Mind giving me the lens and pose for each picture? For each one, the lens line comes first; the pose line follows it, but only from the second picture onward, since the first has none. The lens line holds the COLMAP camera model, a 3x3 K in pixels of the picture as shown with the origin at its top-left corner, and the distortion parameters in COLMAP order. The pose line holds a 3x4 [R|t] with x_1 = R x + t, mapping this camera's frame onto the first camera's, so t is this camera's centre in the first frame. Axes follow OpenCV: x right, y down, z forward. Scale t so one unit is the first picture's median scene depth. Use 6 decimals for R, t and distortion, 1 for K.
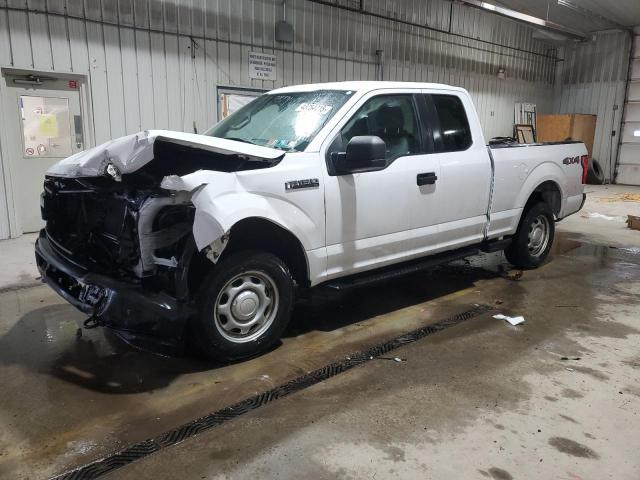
lens RADIAL K [[513.7, 0, 320.0], [0, 513.7, 239.9], [0, 0, 1]] dist [0.014808, 0.008456]
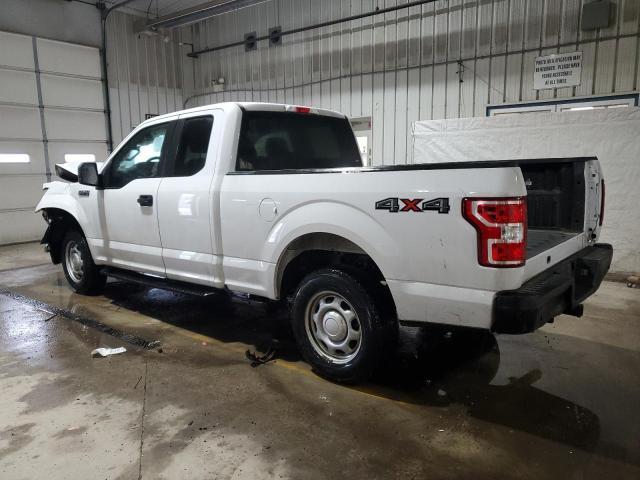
lens RADIAL K [[513.7, 0, 319.4], [0, 513.7, 254.6], [0, 0, 1]] dist [0.014808, 0.008456]
pose [[0.146112, 0.156521, -0.976807, 0.875946], [-0.188277, 0.973756, 0.127869, -0.141797], [0.971186, 0.165227, 0.171747, 0.787508]]
